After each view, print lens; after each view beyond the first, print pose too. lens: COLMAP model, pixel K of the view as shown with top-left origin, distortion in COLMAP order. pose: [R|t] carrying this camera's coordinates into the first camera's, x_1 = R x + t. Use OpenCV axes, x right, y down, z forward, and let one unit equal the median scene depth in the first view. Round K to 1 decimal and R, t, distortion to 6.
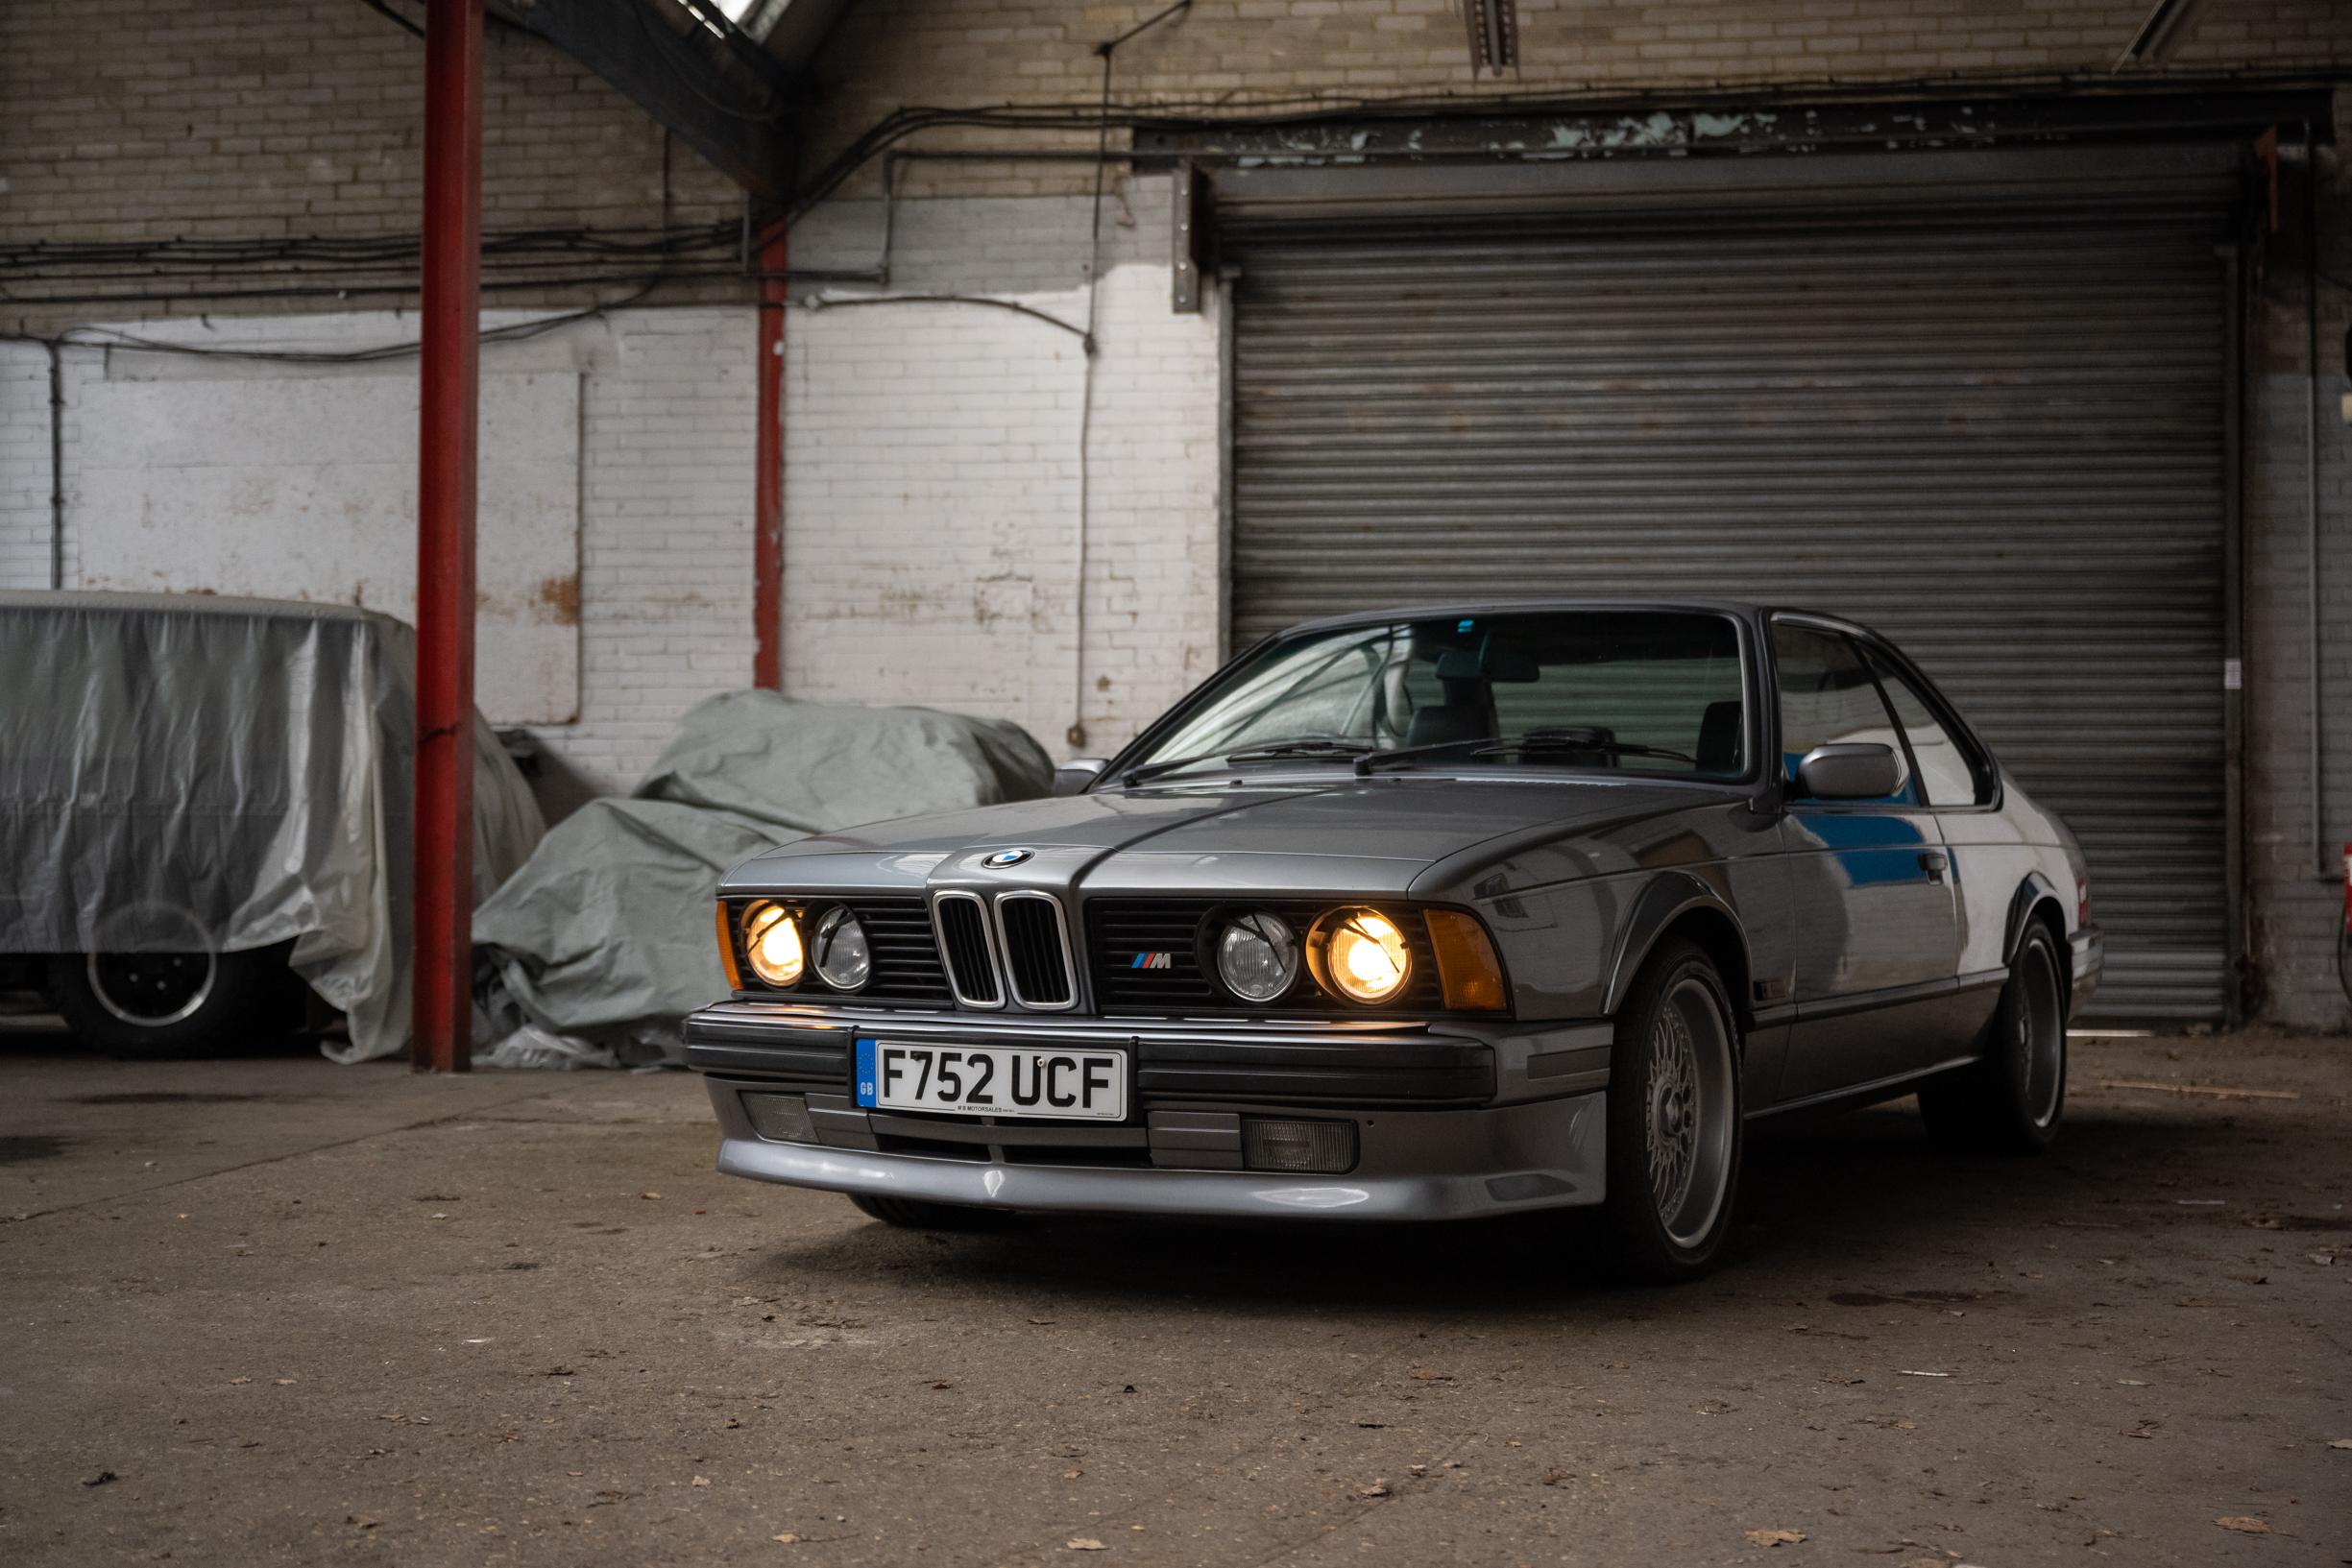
lens RADIAL K [[2988.3, 0, 1148.3], [0, 2988.3, 790.0], [0, 0, 1]] dist [-0.002585, 0.021045]
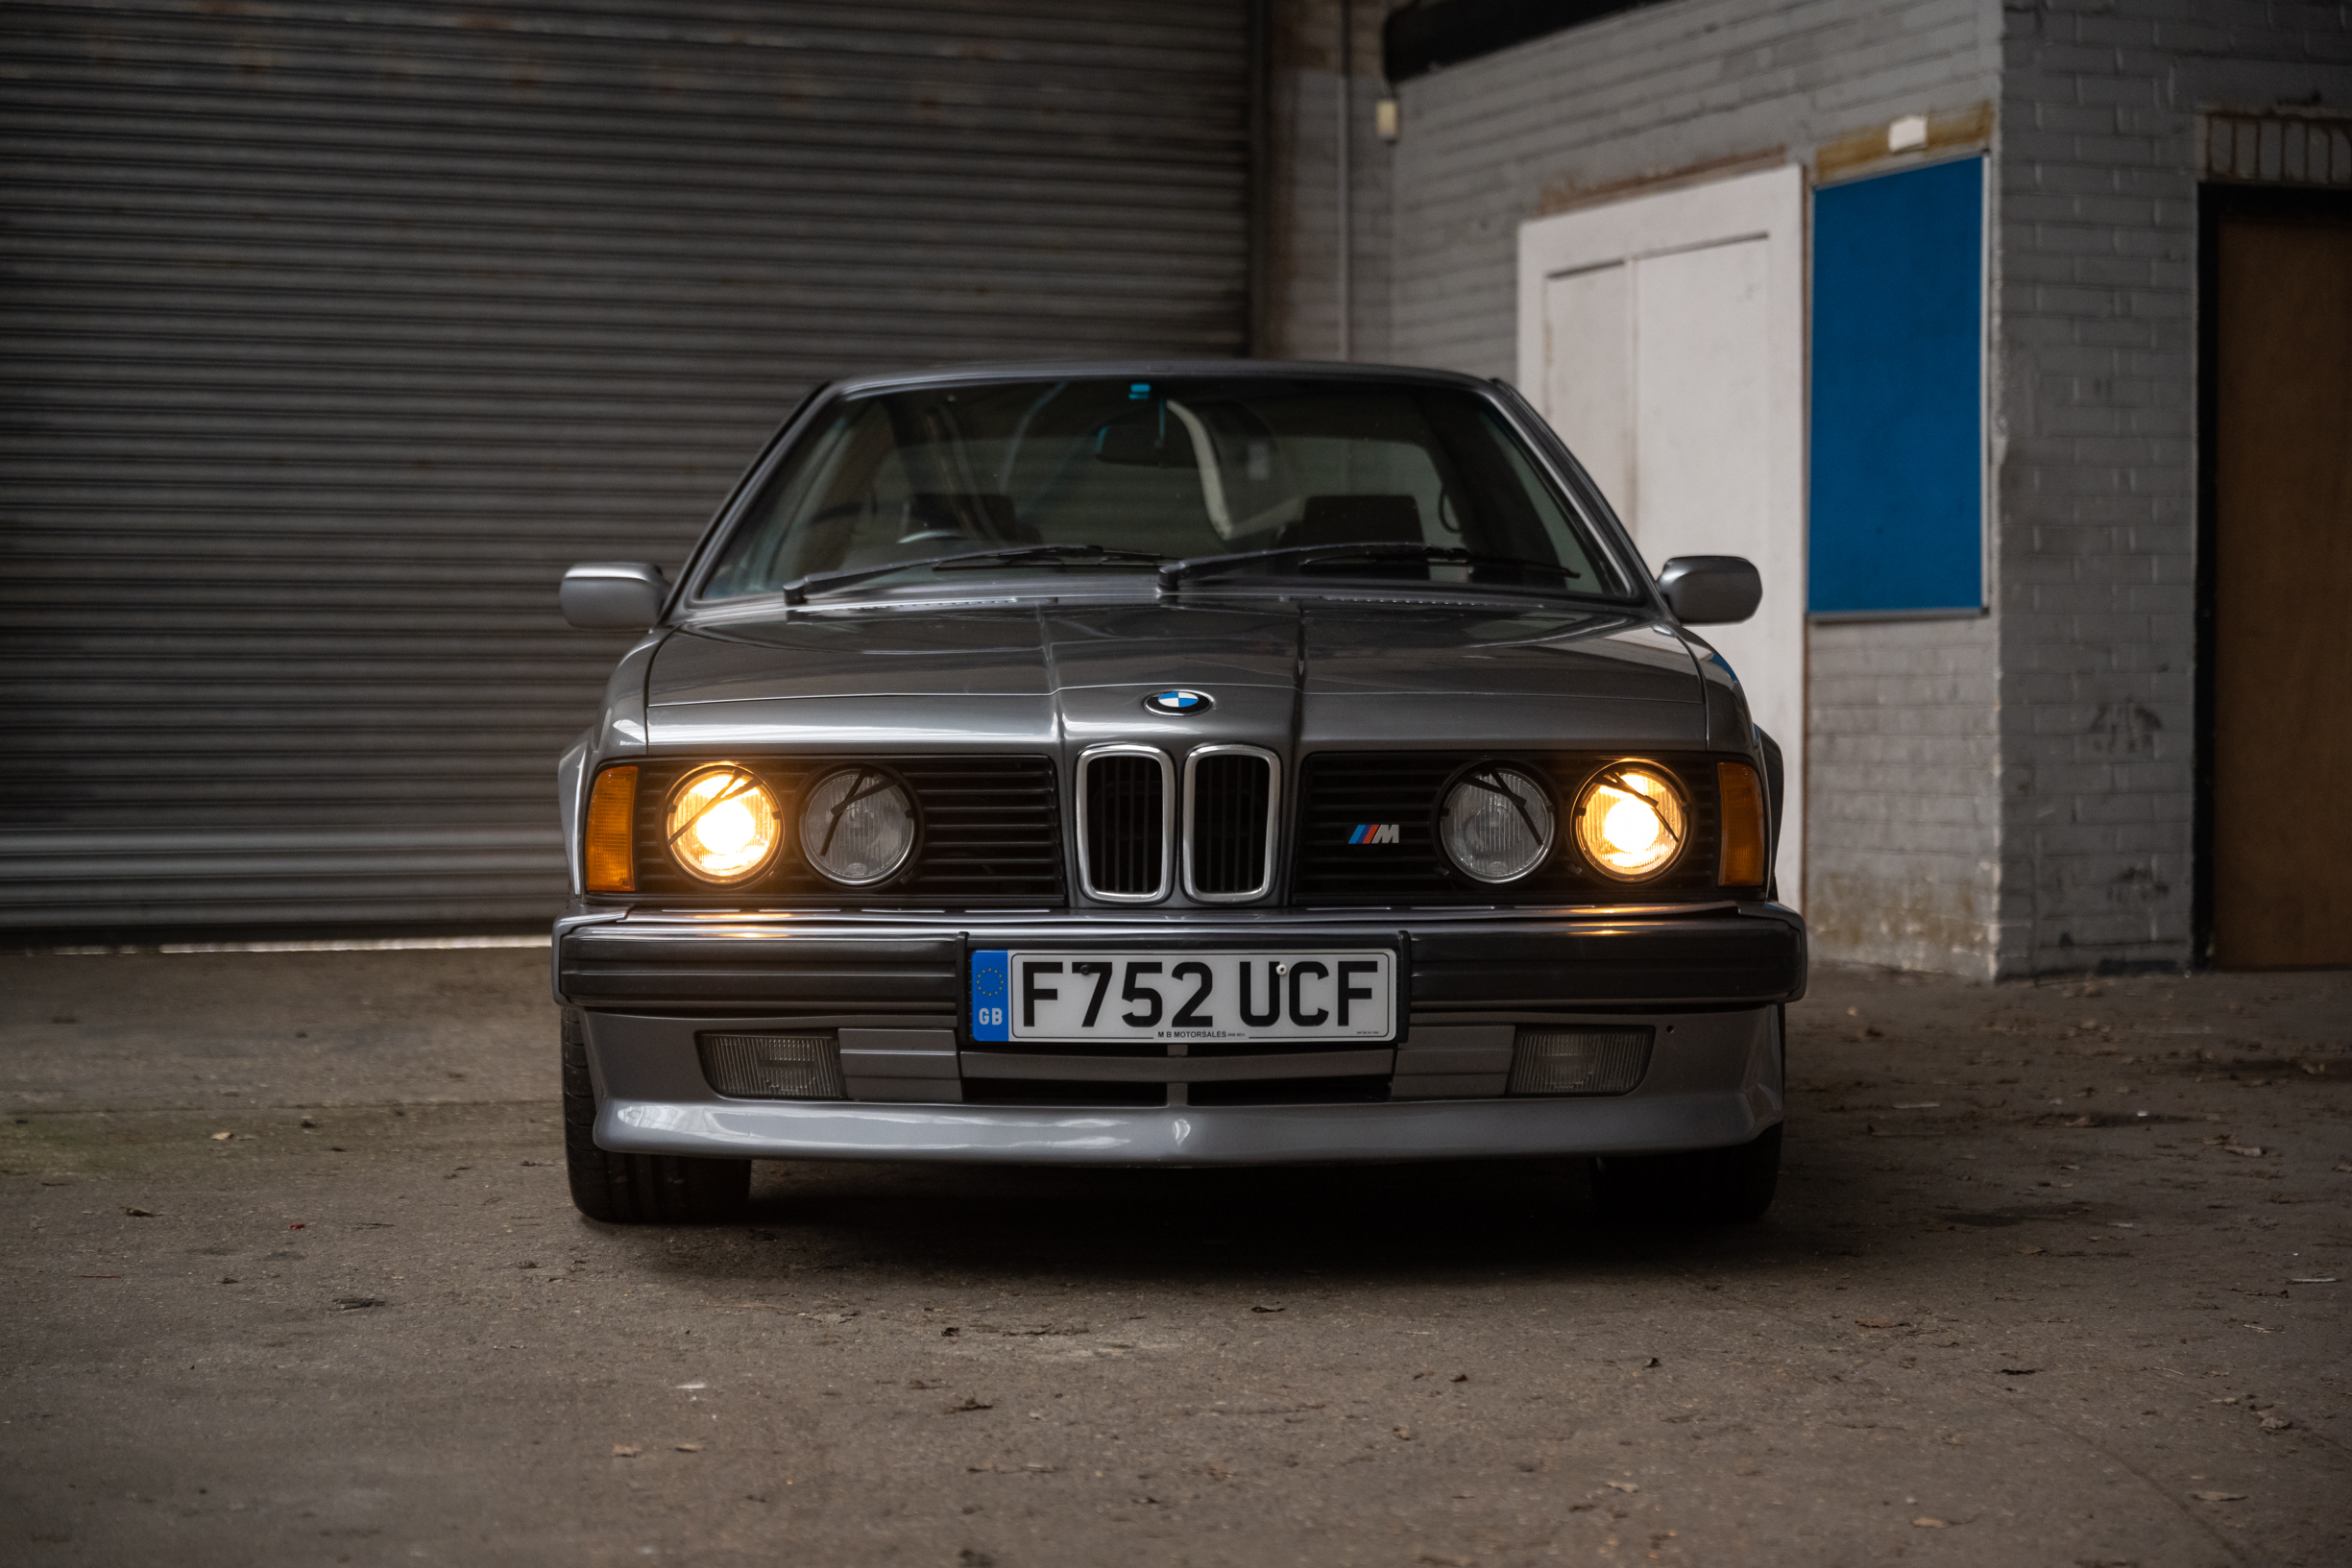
lens RADIAL K [[4477.2, 0, 1176.0], [0, 4477.2, 784.0], [0, 0, 1]] dist [0.028894, -0.209439]
pose [[0.865617, -0.014595, 0.500493, -0.226615], [-0.006108, 0.999193, 0.039702, -0.000546], [-0.500669, -0.037424, 0.864830, 0.009059]]
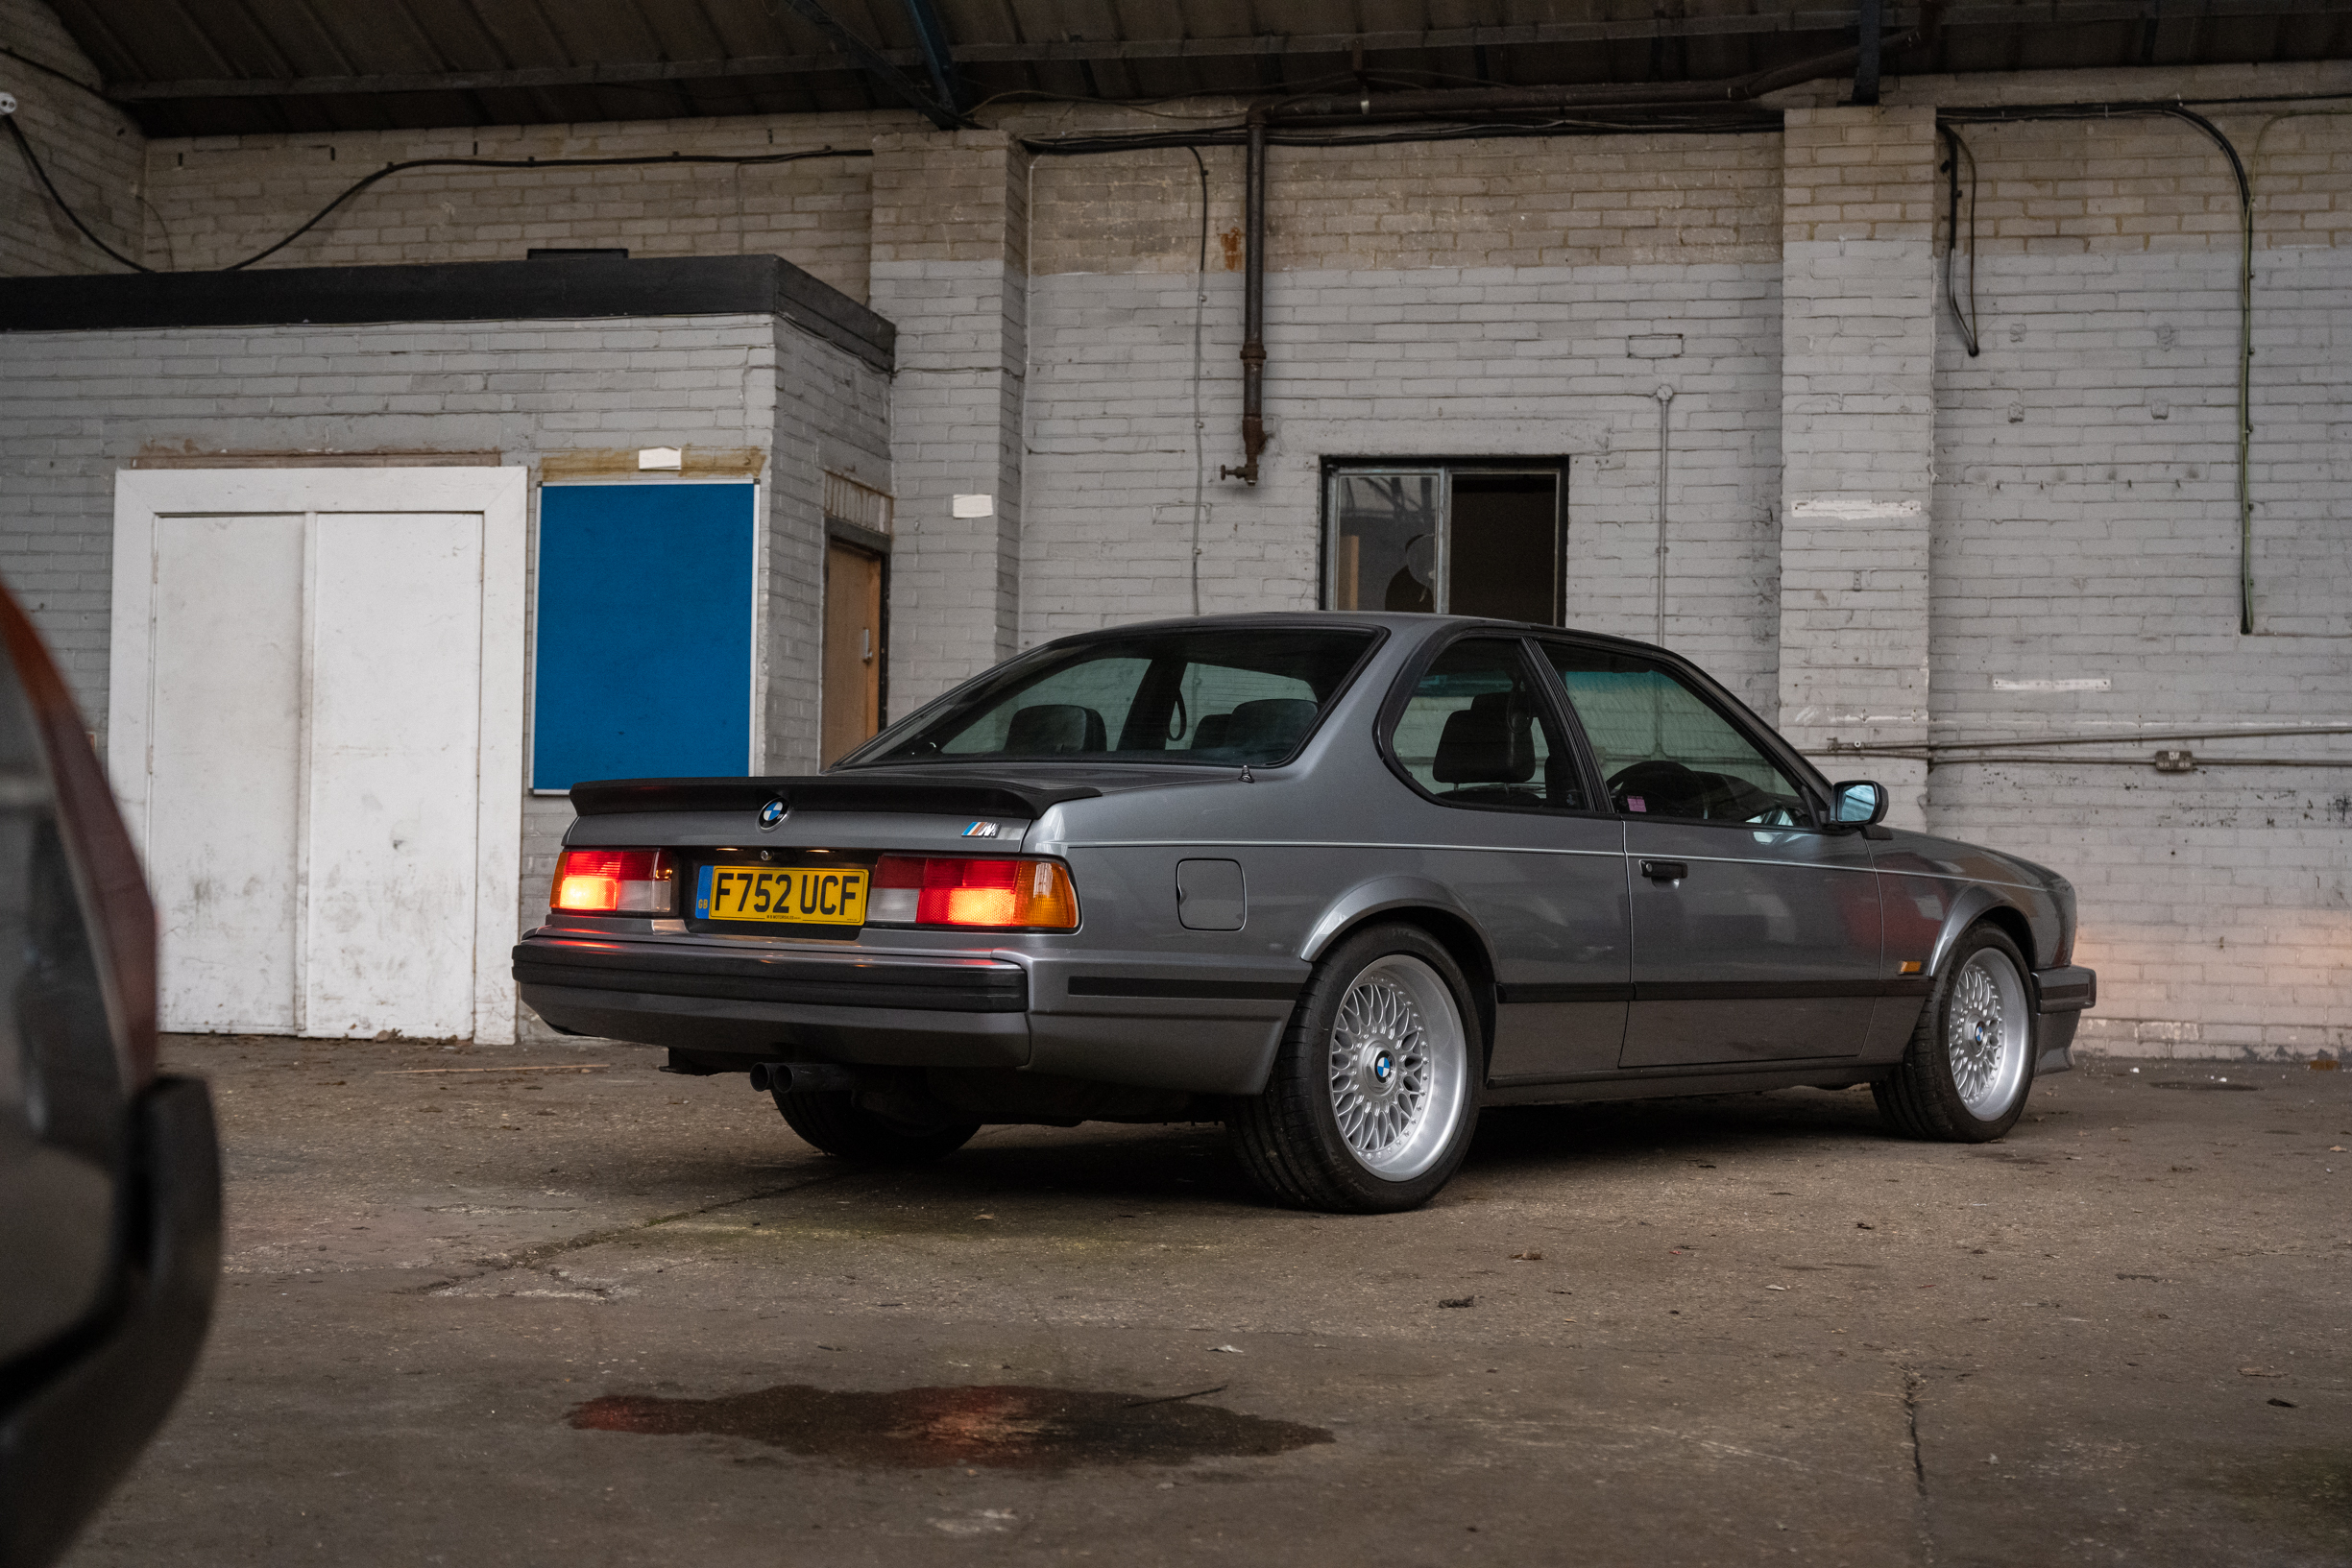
lens RADIAL K [[3032.8, 0, 1172.6], [0, 3032.8, 779.5], [0, 0, 1]] dist [-0.000749, 0.012749]
pose [[0.070248, 0.026268, 0.997184, -0.507188], [-0.036657, 0.999046, -0.023735, 0.011446], [-0.996856, -0.034886, 0.071144, 0.508210]]
